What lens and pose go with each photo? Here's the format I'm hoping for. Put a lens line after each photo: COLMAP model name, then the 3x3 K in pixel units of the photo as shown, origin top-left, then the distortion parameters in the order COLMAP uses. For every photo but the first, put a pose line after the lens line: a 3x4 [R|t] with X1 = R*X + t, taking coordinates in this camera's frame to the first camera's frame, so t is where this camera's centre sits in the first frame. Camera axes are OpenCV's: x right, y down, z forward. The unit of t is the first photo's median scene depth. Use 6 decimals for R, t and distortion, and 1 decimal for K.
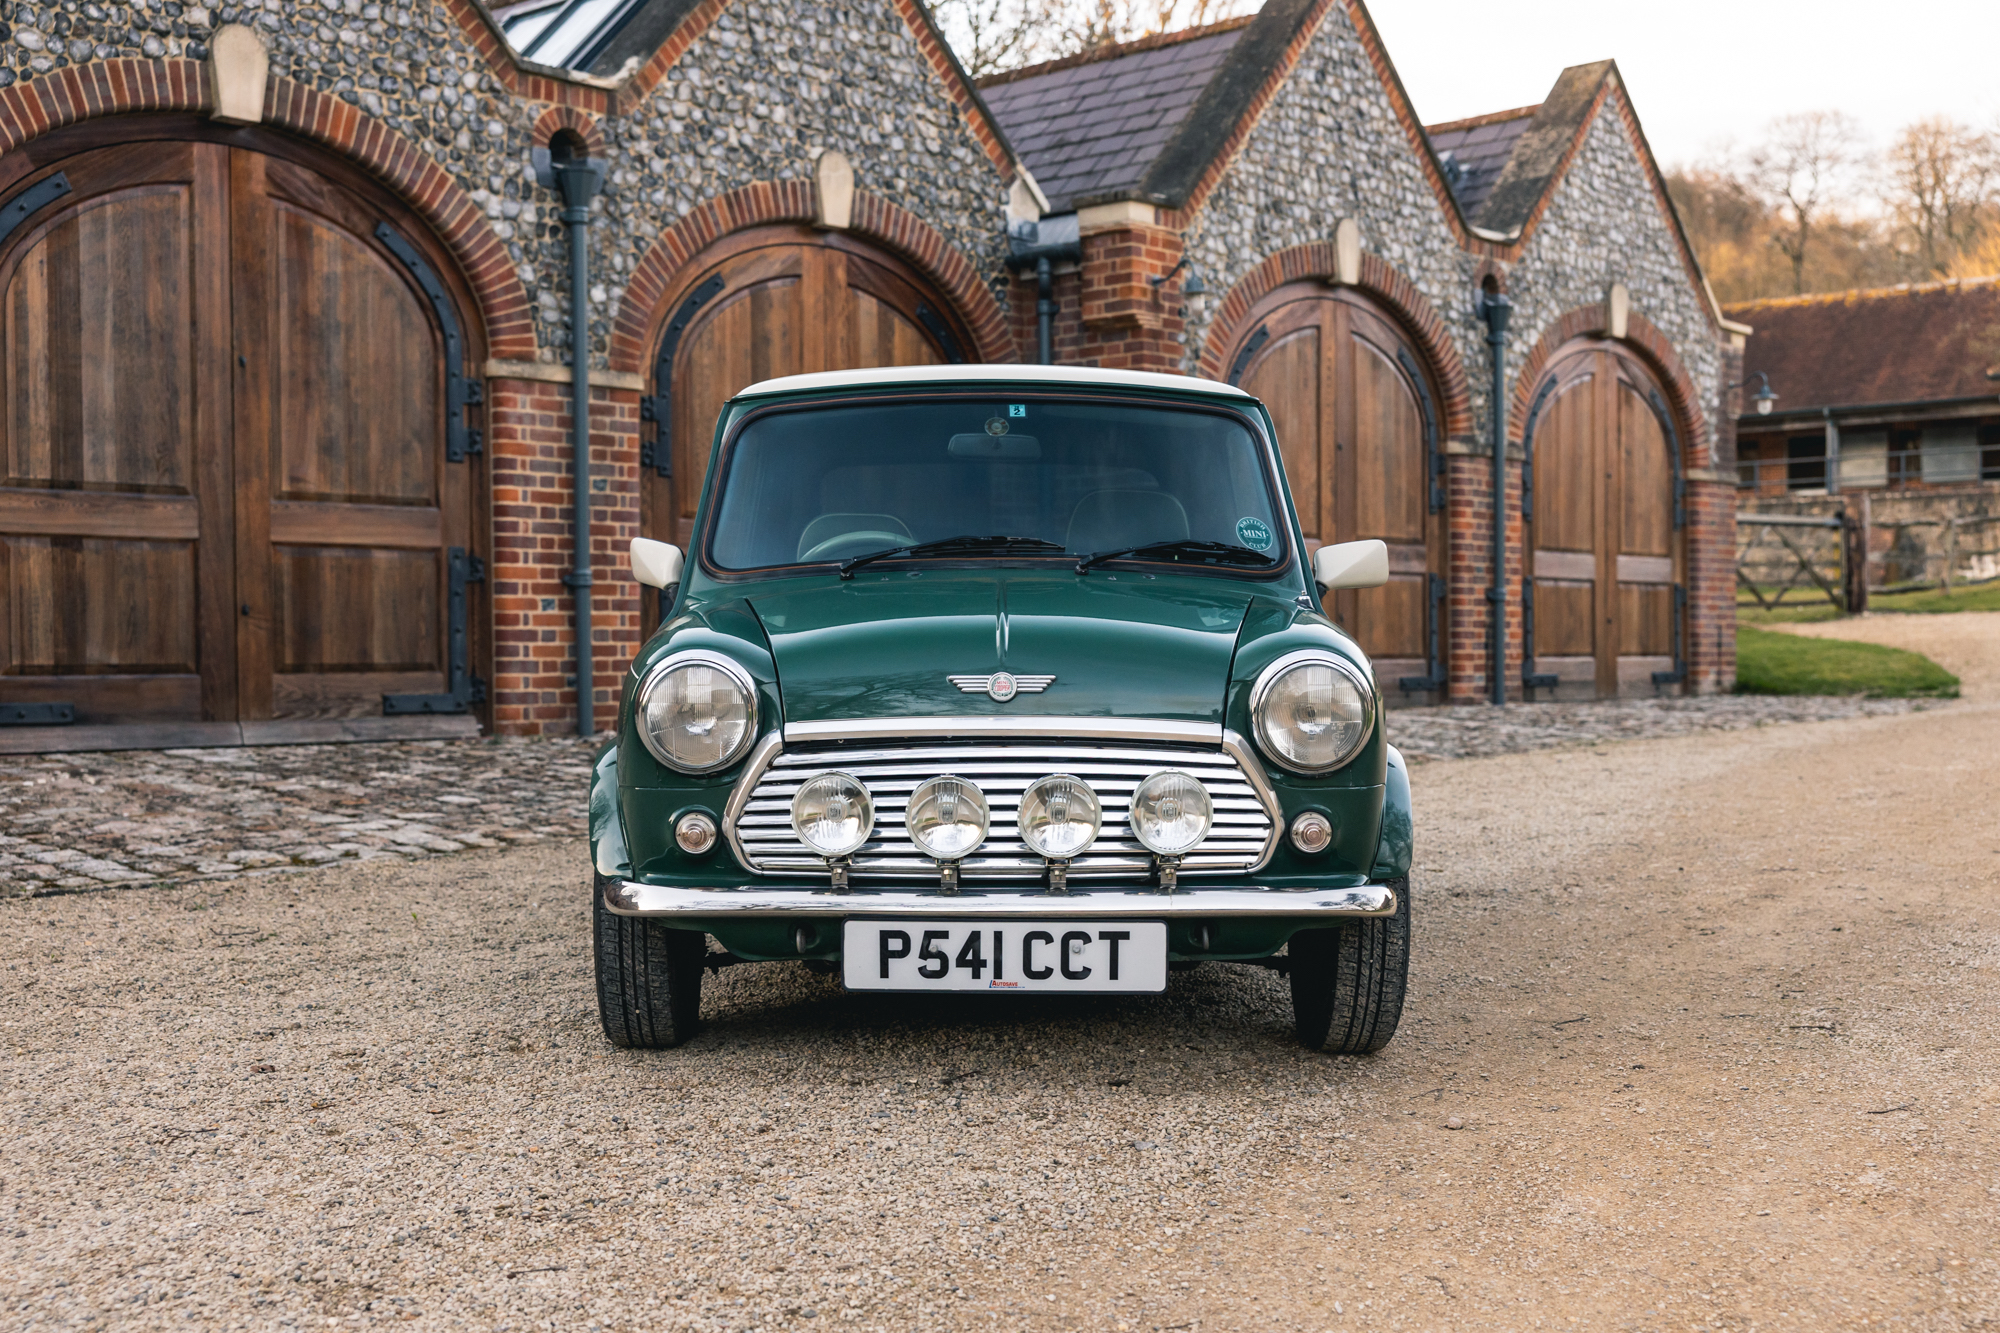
lens RADIAL K [[2353.2, 0, 1027.6], [0, 2353.2, 689.3], [0, 0, 1]] dist [0.010017, 0.000000]
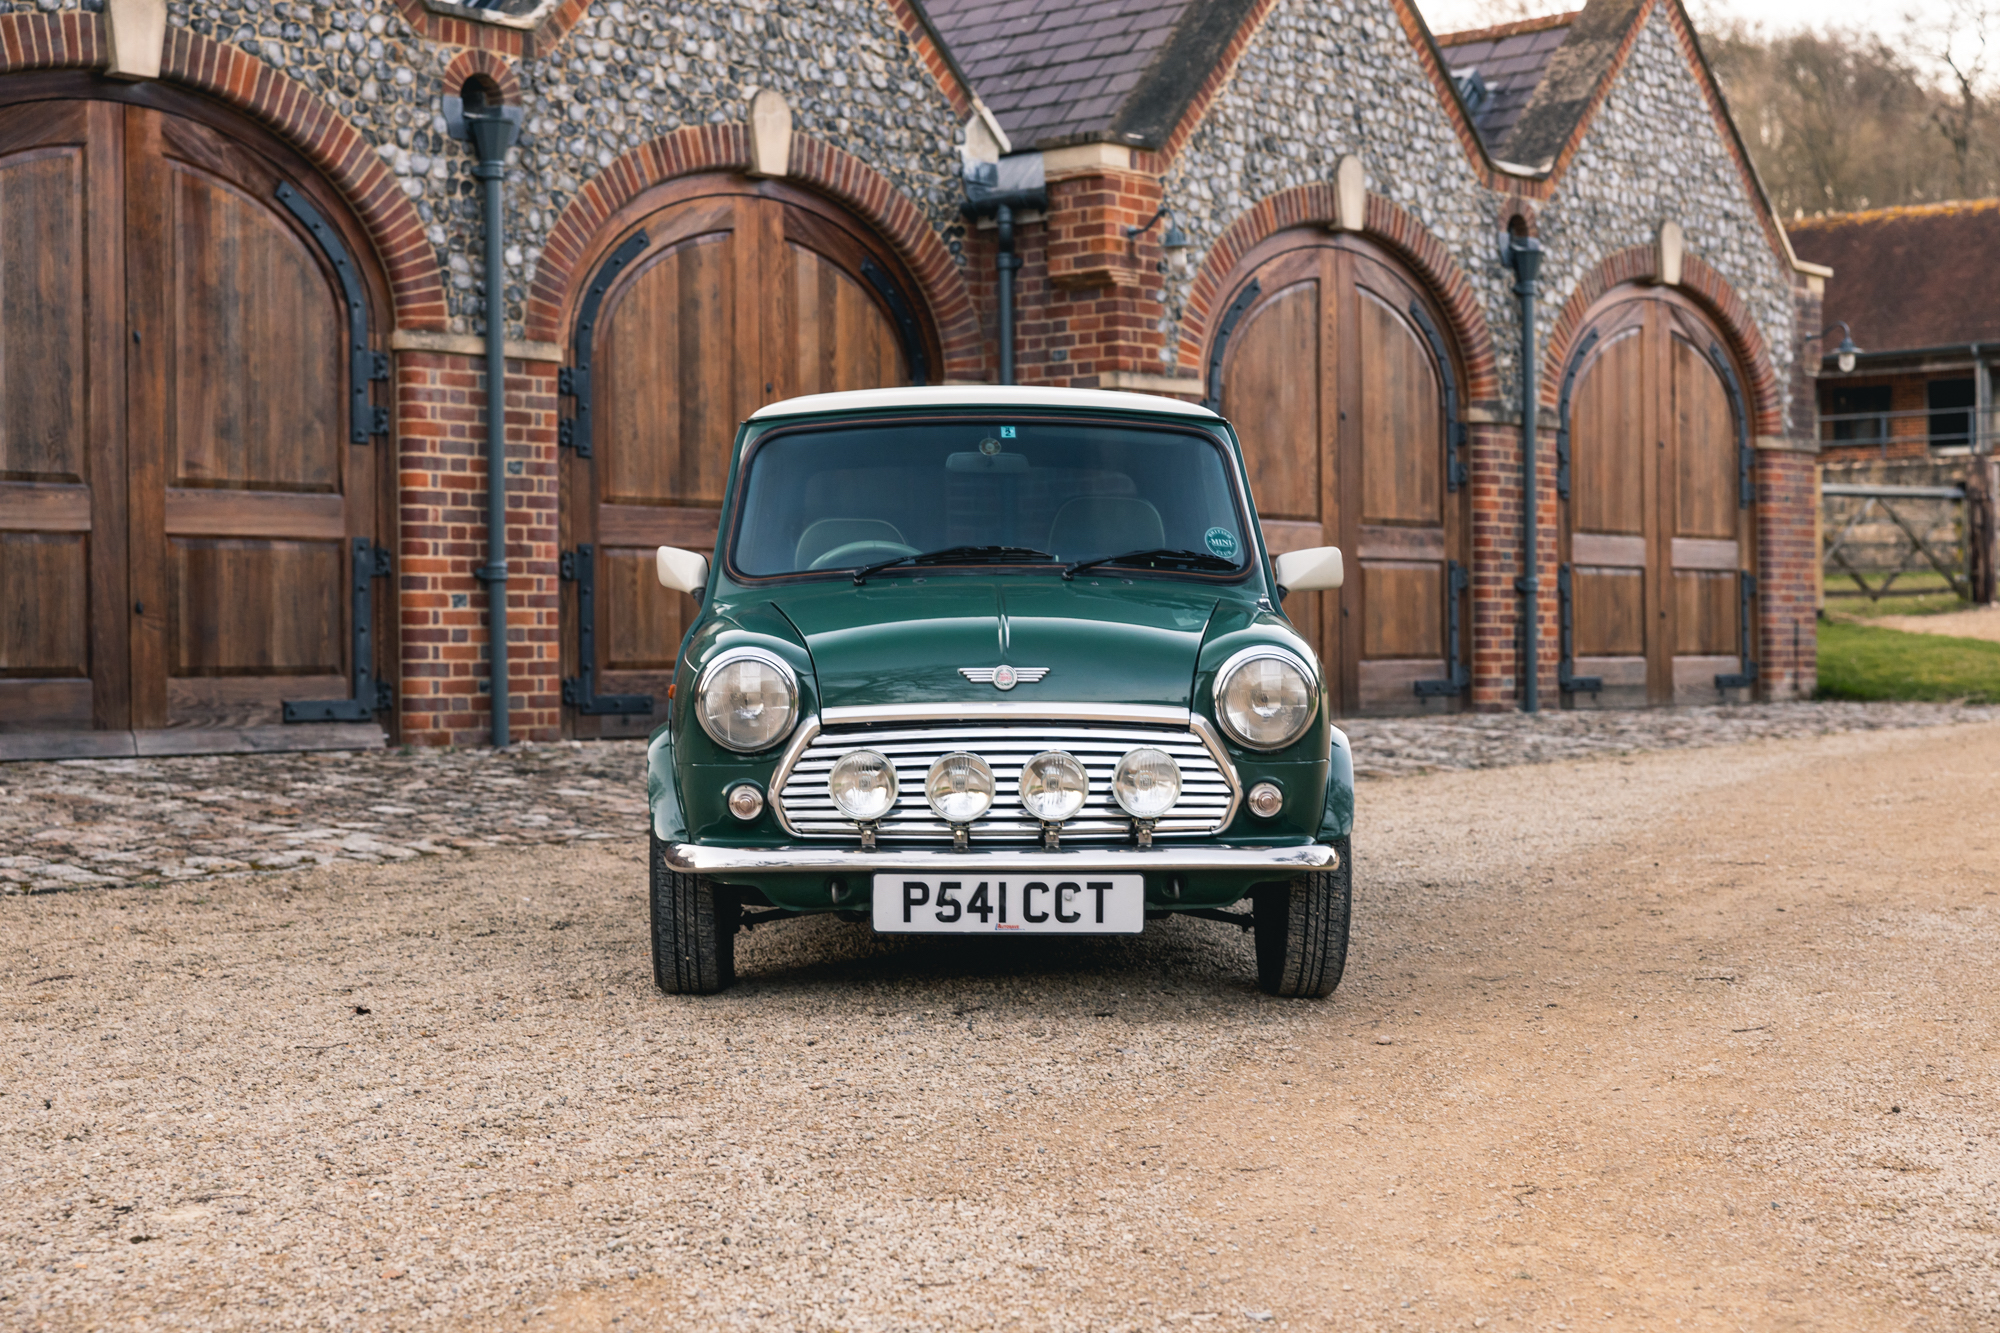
lens RADIAL K [[3077.4, 0, 1012.3], [0, 3077.4, 642.5], [0, 0, 1]] dist [0.019463, 0.000000]
pose [[0.999880, -0.002596, 0.015285, -0.010105], [0.002897, 0.999802, -0.019701, 0.003887], [-0.015231, 0.019743, 0.999689, -0.182698]]
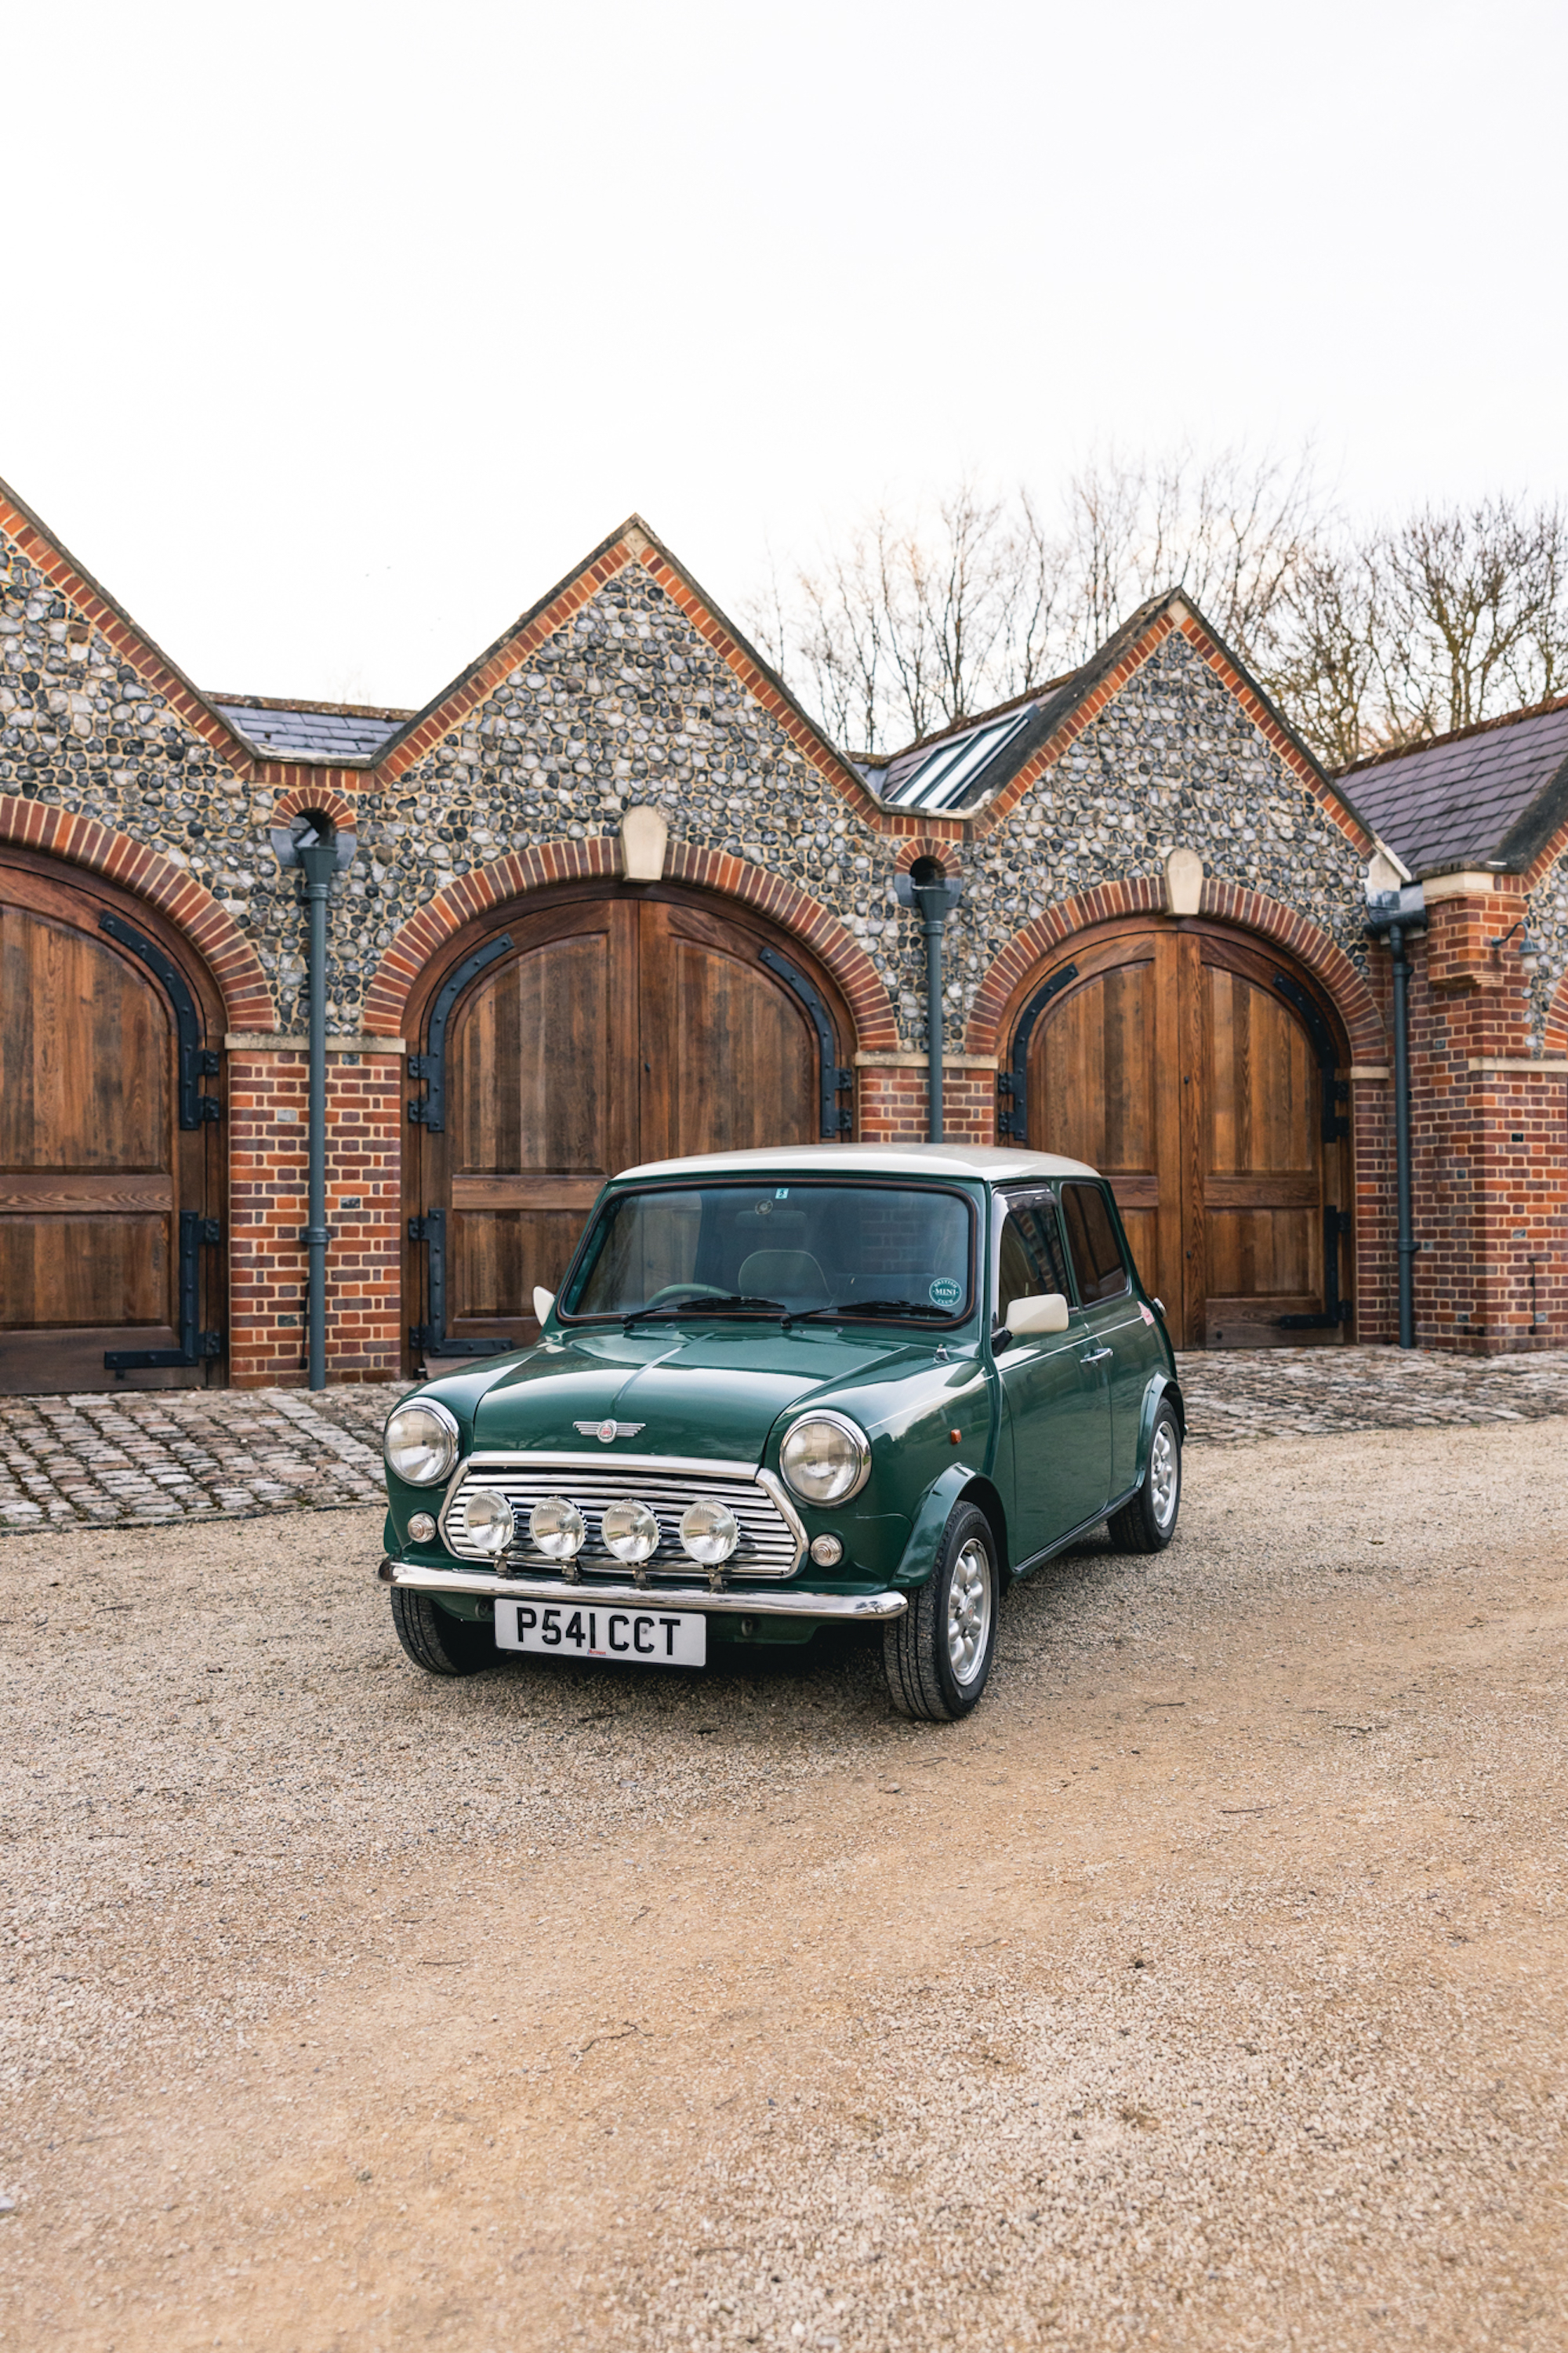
lens RADIAL K [[2188.9, 0, 859.9], [0, 2188.9, 1179.5], [0, 0, 1]] dist [0.006833, 0.000000]
pose [[0.924100, -0.009723, -0.382028, 0.200674], [-0.004240, 0.999354, -0.035689, -0.033669], [0.382128, 0.034600, 0.923461, -0.039190]]
